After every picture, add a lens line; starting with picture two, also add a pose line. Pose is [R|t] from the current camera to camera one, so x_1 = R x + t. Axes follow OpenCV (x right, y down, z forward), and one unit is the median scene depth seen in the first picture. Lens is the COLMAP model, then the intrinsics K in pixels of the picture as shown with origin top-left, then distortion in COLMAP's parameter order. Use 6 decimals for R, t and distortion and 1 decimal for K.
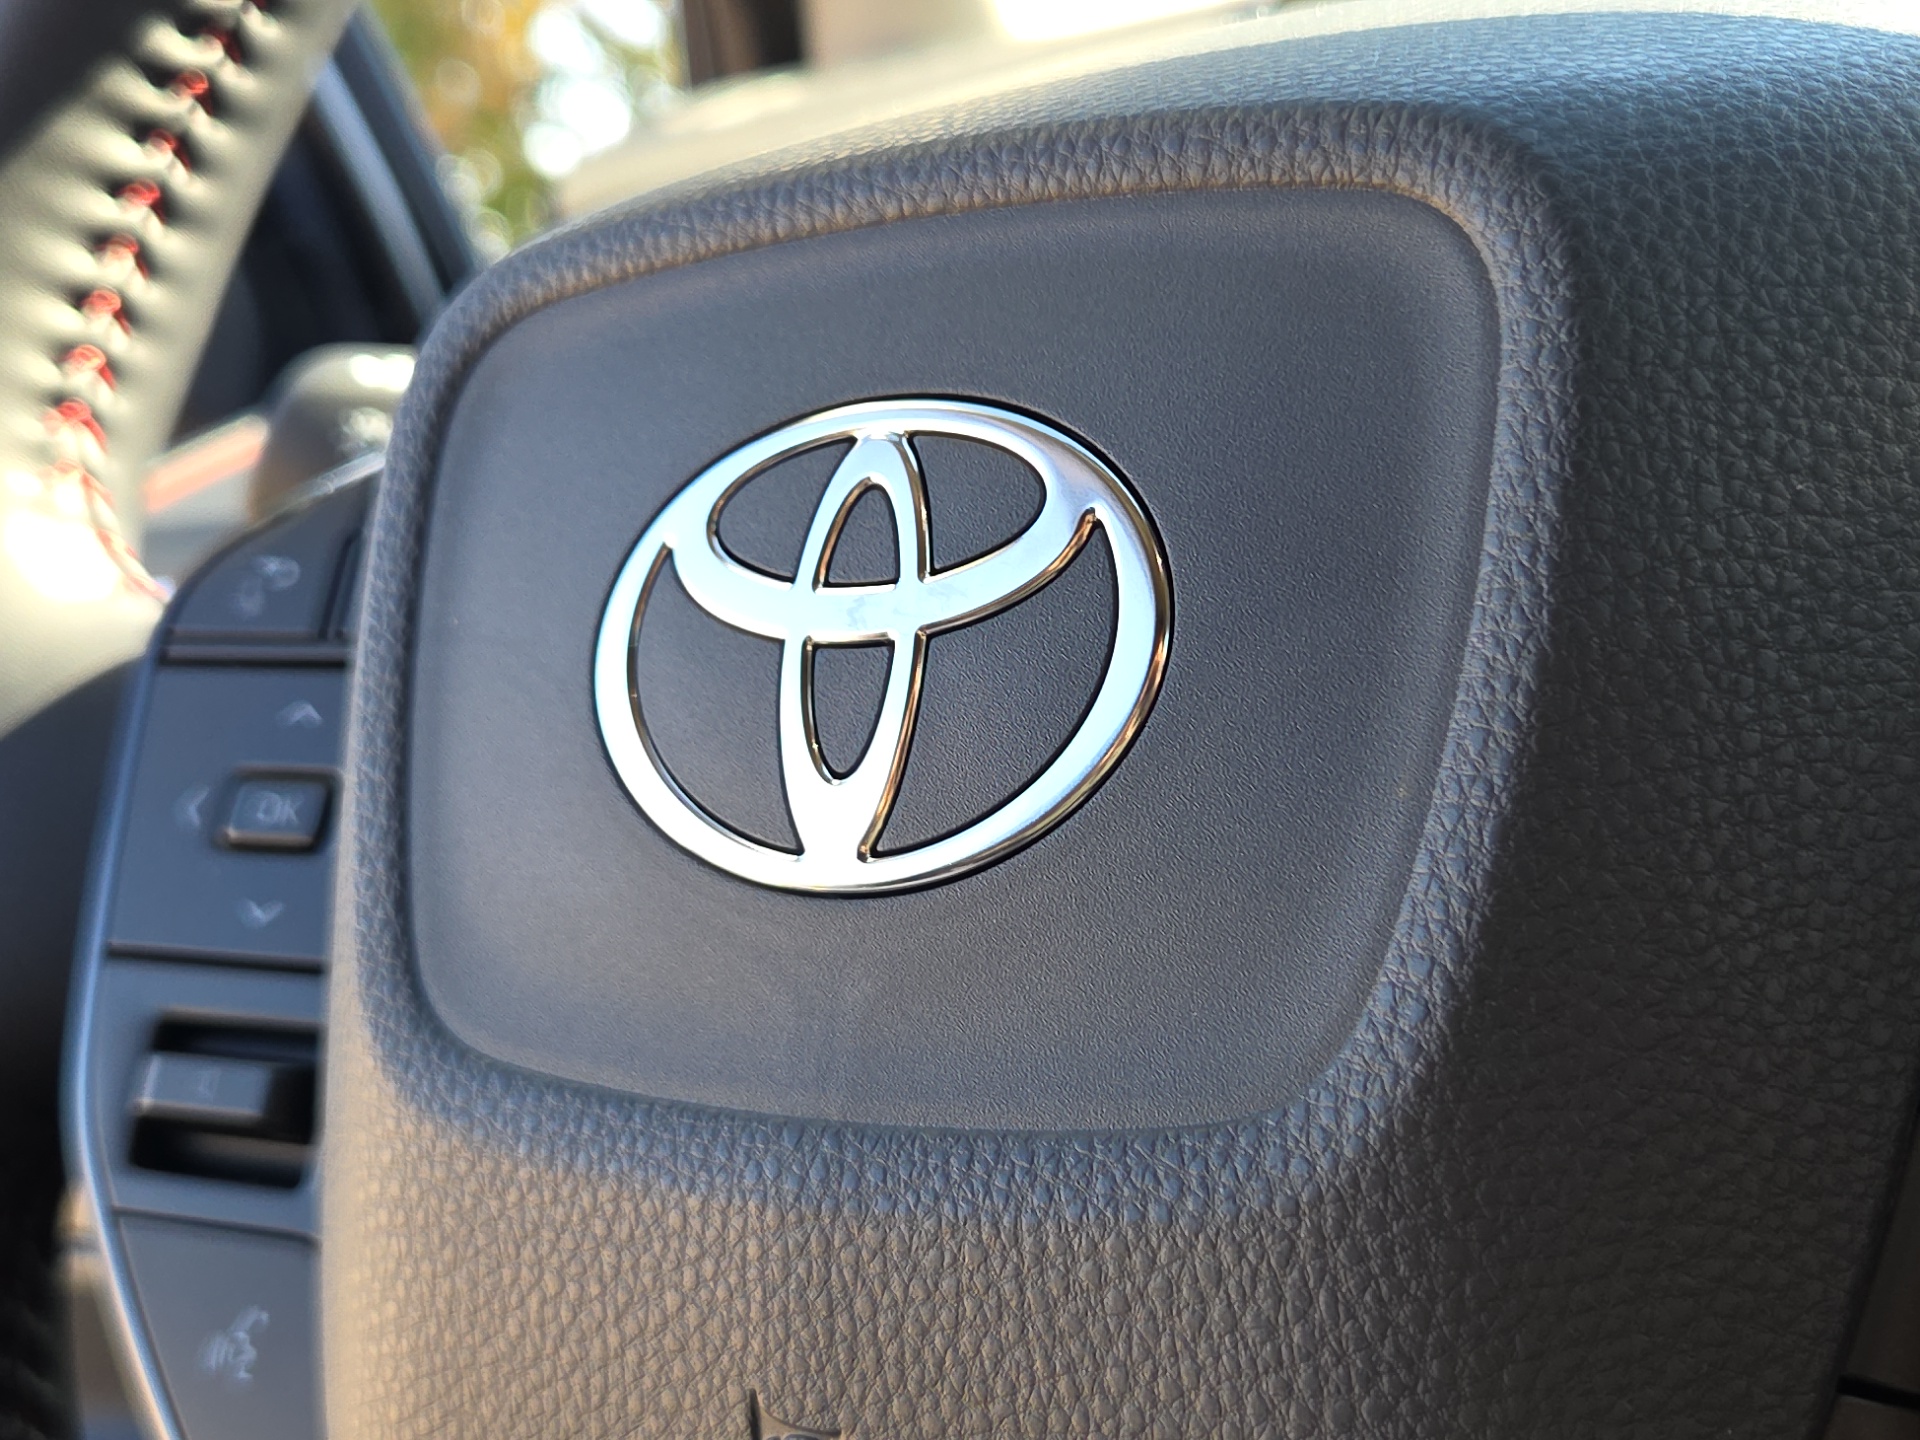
lens RADIAL K [[2885.7, 0, 960.0], [0, 2885.7, 711.6], [0, 0, 1]] dist [0.091770, 0.000000]
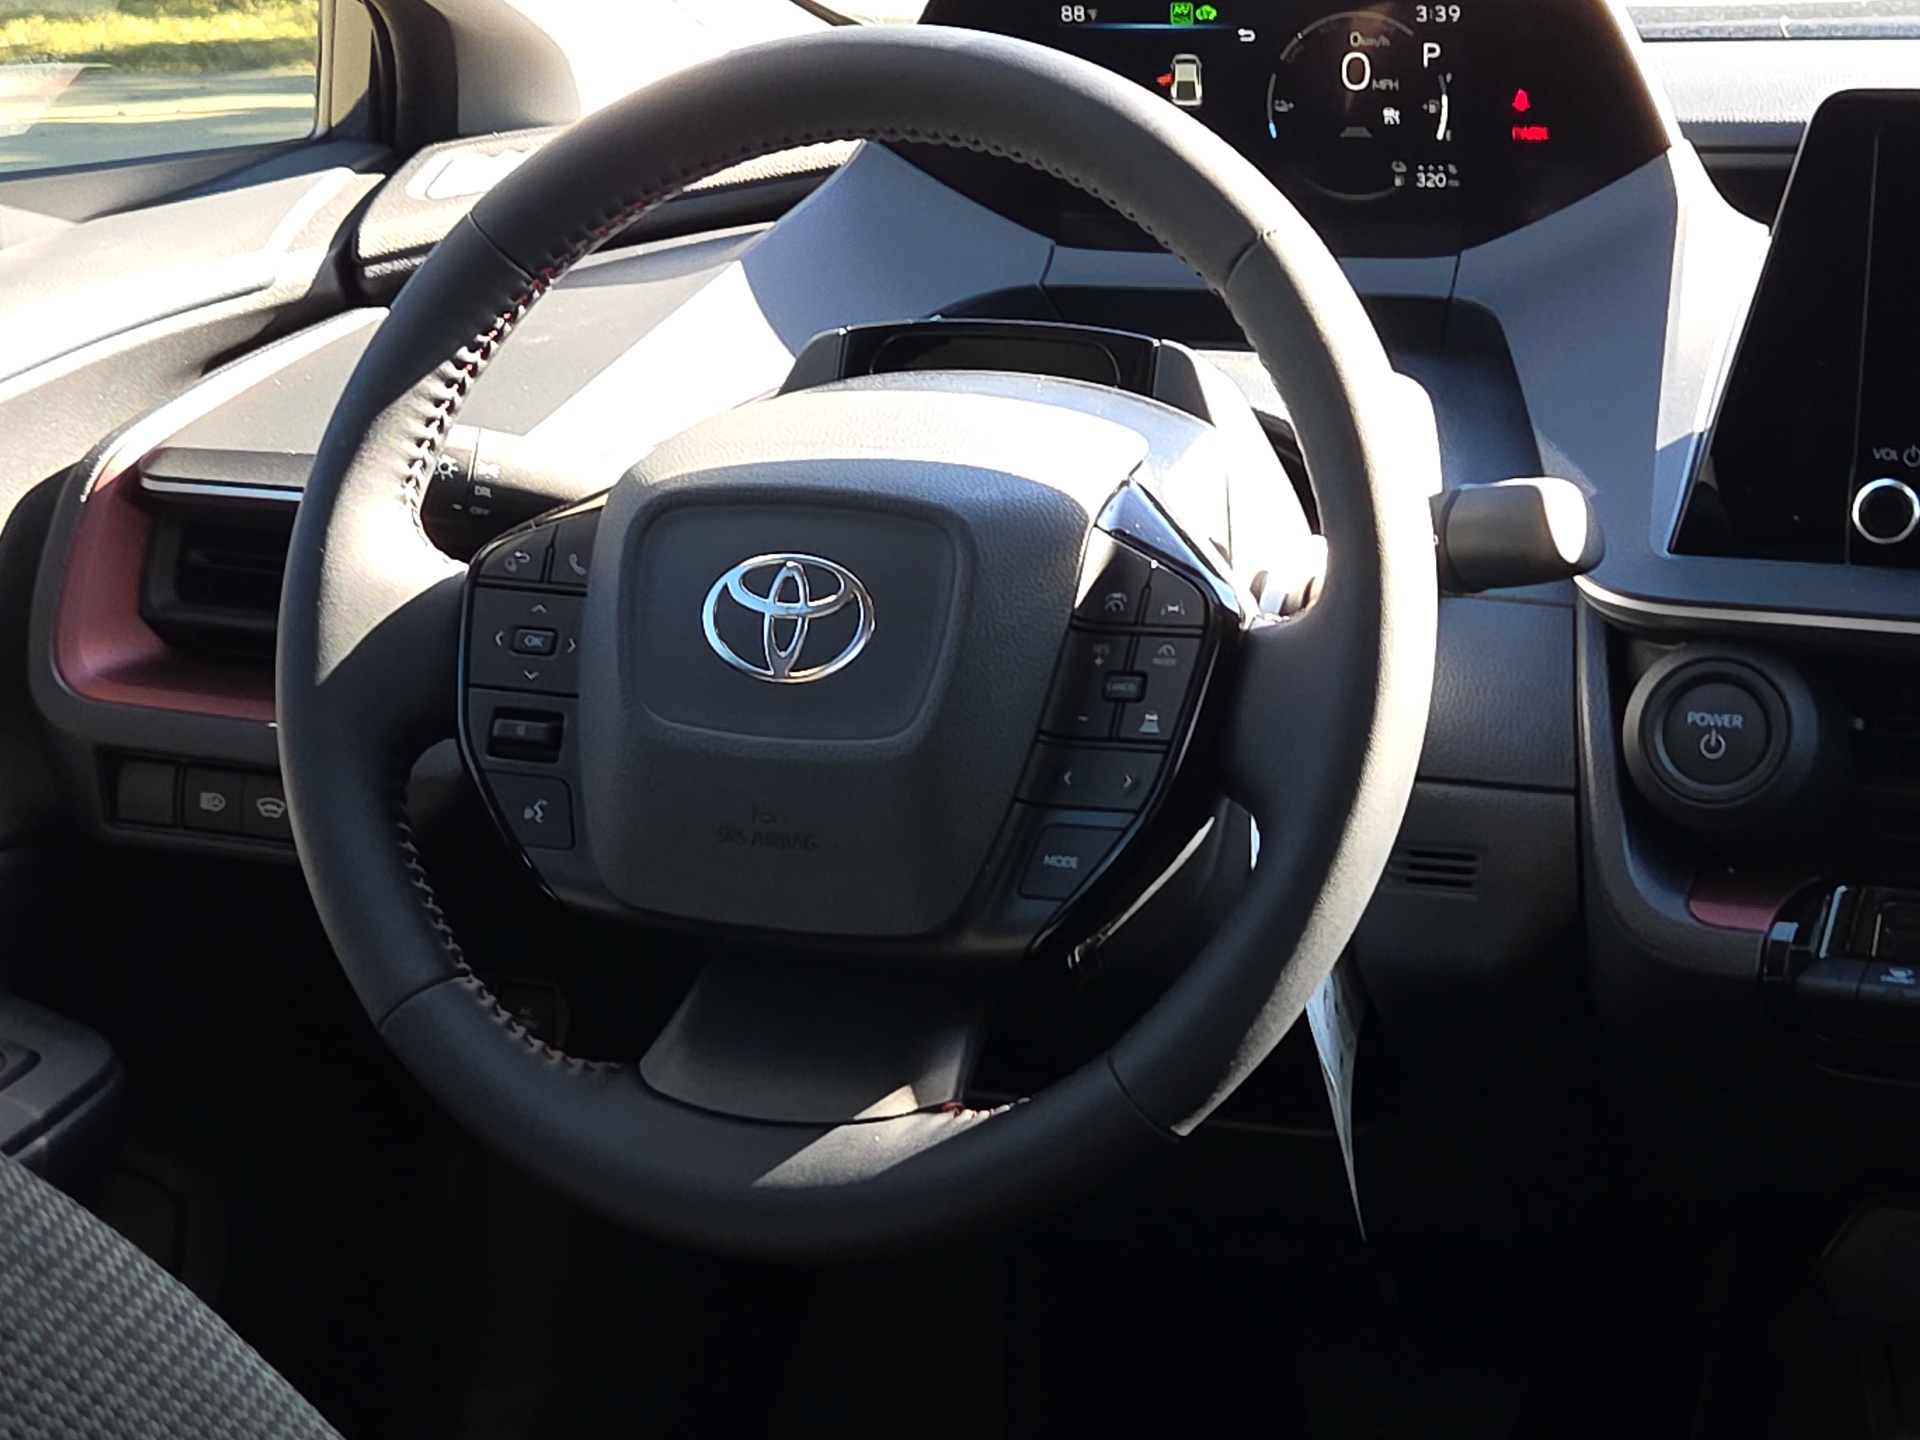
lens RADIAL K [[3893.4, 0, 907.8], [0, 3893.4, 709.3], [0, 0, 1]] dist [0.145623, 0.000000]
pose [[0.967125, 0.034573, 0.251939, -0.926747], [-0.058166, 0.994526, 0.086807, -0.284091], [-0.247559, -0.098608, 0.963842, -3.174153]]
